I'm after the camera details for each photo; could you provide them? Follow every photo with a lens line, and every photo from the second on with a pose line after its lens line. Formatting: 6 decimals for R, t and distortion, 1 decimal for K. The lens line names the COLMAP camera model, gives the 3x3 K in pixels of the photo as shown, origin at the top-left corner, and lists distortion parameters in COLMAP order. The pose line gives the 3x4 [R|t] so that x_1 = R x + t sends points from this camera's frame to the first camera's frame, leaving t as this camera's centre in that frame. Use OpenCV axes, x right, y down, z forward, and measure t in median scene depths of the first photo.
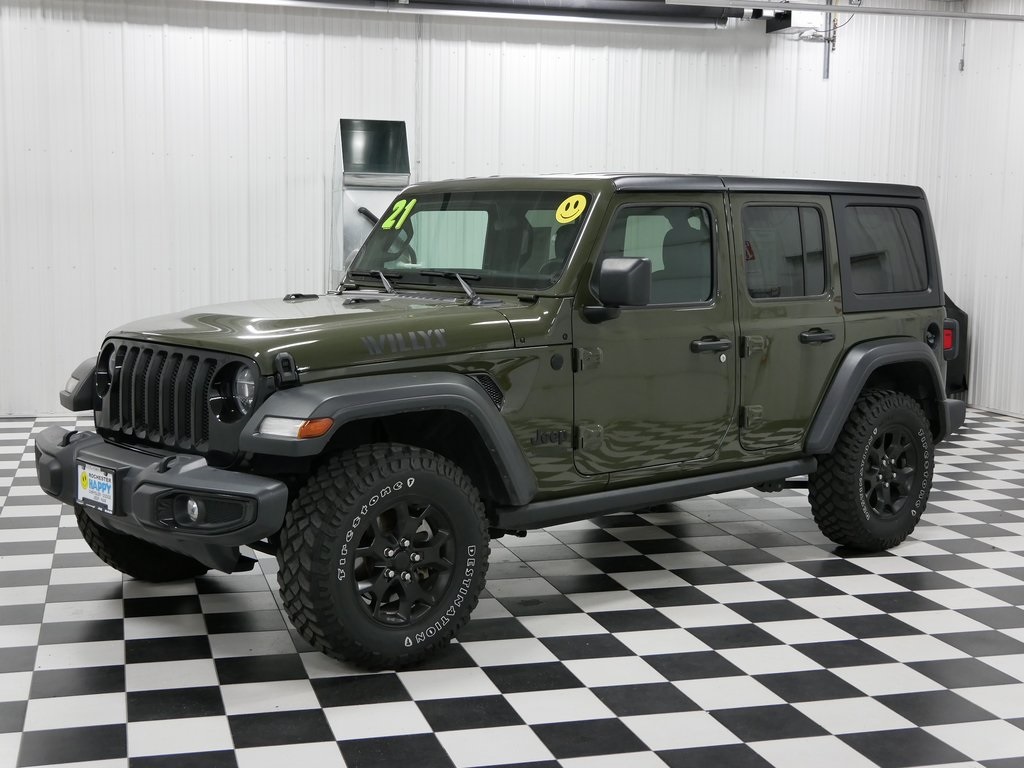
lens RADIAL K [[1394.4, 0, 540.6], [0, 1394.4, 439.4], [0, 0, 1]] dist [-0.020170, 0.000000]
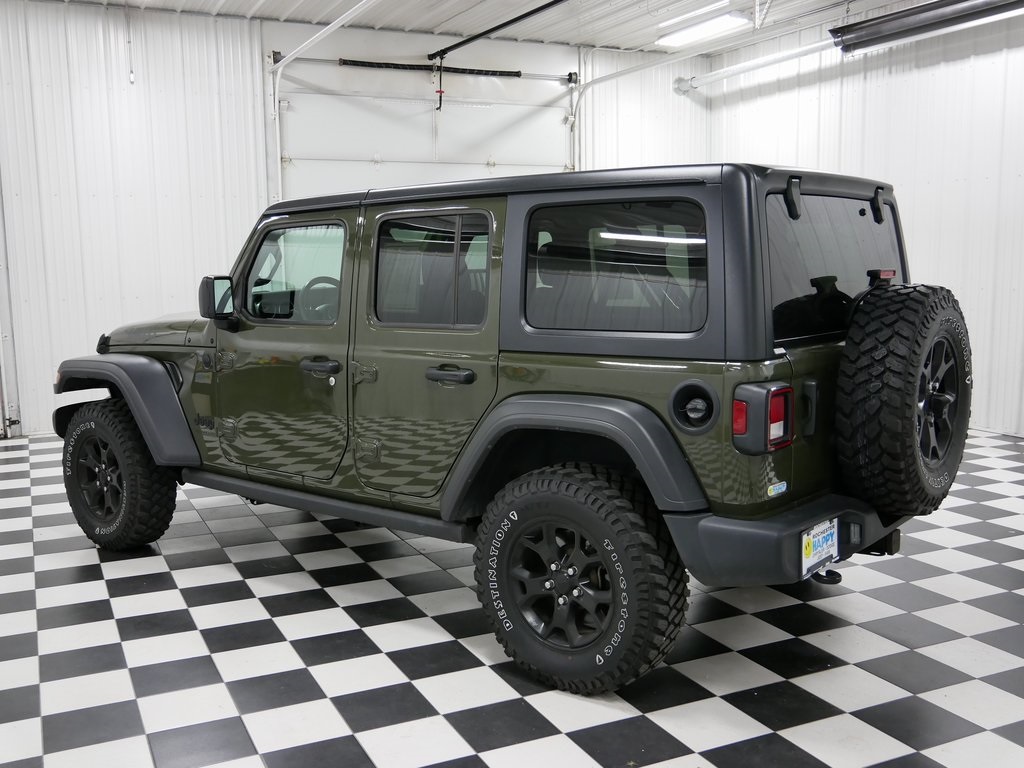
lens RADIAL K [[1055.4, 0, 510.3], [0, 1055.4, 380.1], [0, 0, 1]] dist [-0.005294, 0.000000]
pose [[0.132223, 0.096394, -0.986522, 0.990284], [-0.131382, 0.988183, 0.078948, -0.151499], [0.982474, 0.119172, 0.143325, 1.159072]]
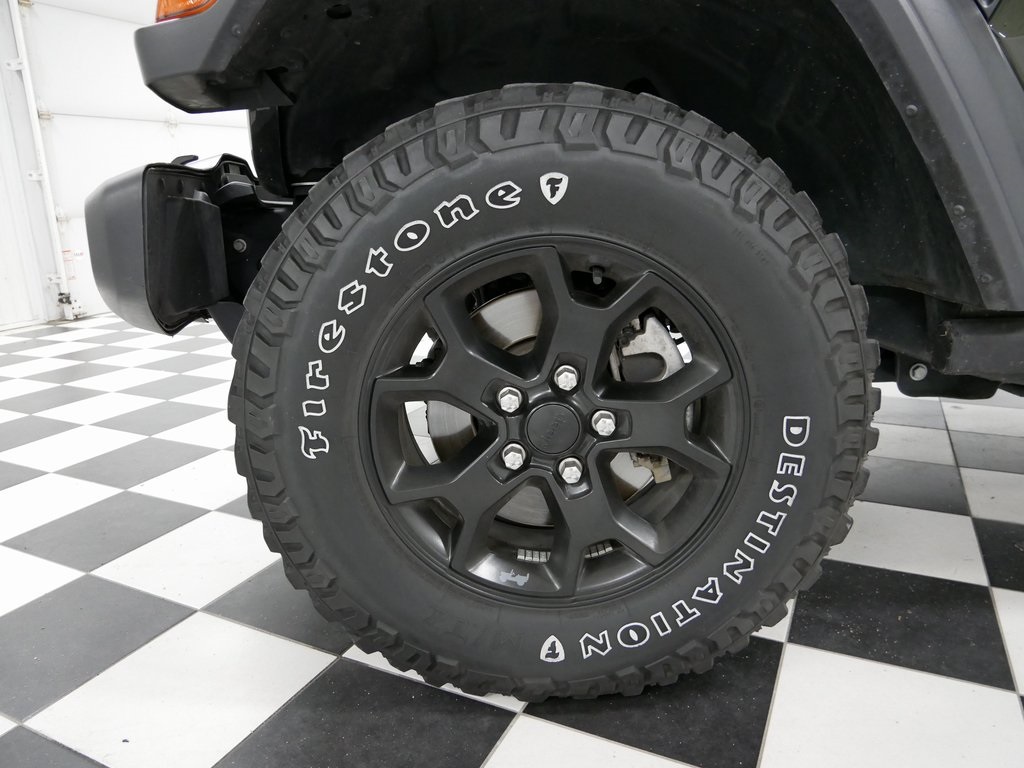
lens RADIAL K [[724.5, 0, 508.0], [0, 724.5, 385.8], [0, 0, 1]] dist [-0.063429, 0.031335]
pose [[0.730546, 0.138327, -0.668706, 0.011187], [-0.056532, 0.988158, 0.142649, 0.047334], [0.680519, -0.066408, 0.729715, 0.794106]]
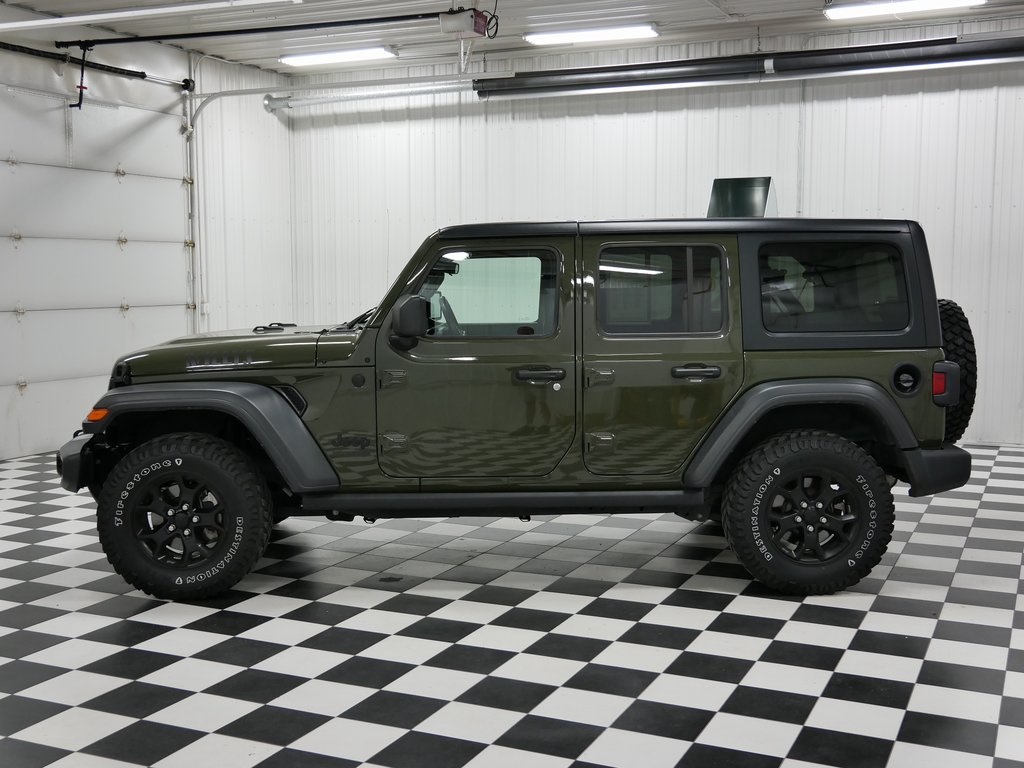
lens RADIAL K [[1212.8, 0, 511.3], [0, 1212.8, 383.7], [0, 0, 1]] dist [0.027525, 0.000000]
pose [[0.747025, 0.041949, -0.663472, 0.844663], [-0.082216, 0.996175, -0.029585, -0.033228], [0.659693, 0.076649, 0.747616, 0.295105]]
